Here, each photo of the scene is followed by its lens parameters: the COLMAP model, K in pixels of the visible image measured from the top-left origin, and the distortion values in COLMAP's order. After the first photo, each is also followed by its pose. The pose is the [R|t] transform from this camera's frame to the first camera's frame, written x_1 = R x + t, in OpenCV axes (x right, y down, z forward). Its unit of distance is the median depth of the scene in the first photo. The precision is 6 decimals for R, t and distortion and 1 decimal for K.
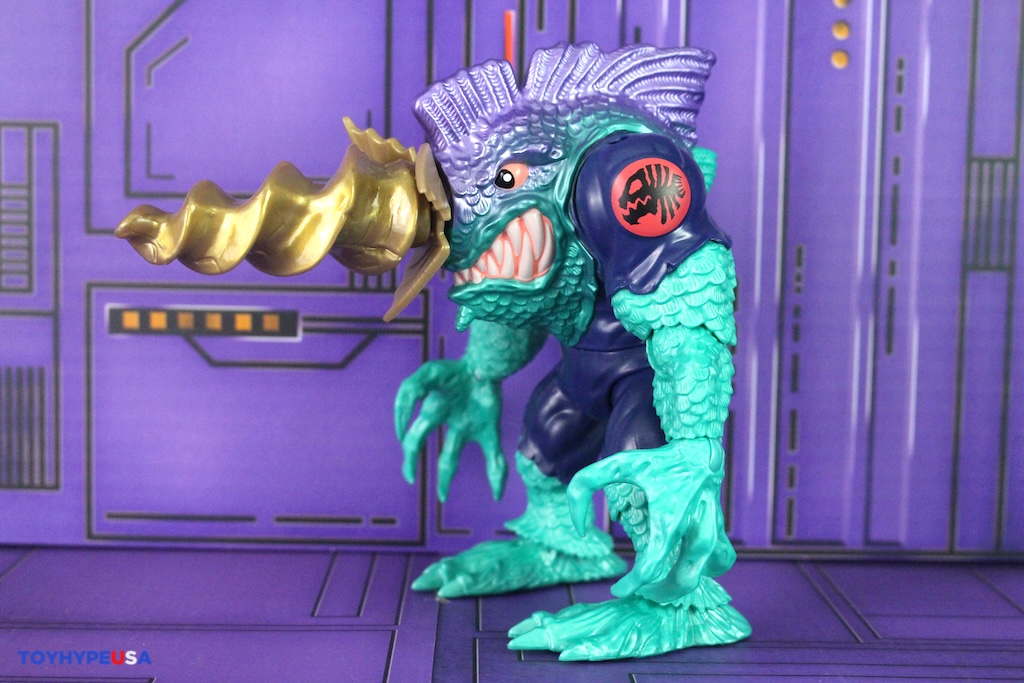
lens RADIAL K [[2029.5, 0, 512.0], [0, 2029.5, 341.5], [0, 0, 1]] dist [-0.034812, -0.194351]
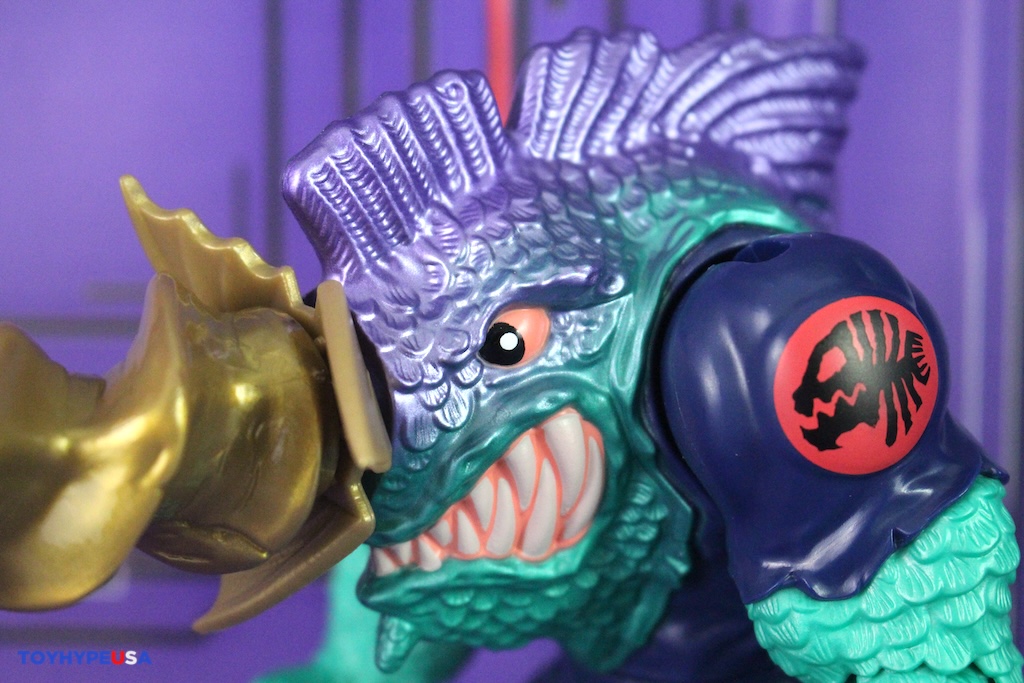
lens RADIAL K [[2189.0, 0, 512.0], [0, 2189.0, 341.5], [0, 0, 1]] dist [0.036655, 0.078073]
pose [[0.980020, -0.037919, 0.195250, -0.093899], [0.036690, 0.999278, 0.009908, -0.085041], [-0.195485, -0.002547, 0.980703, 0.531445]]
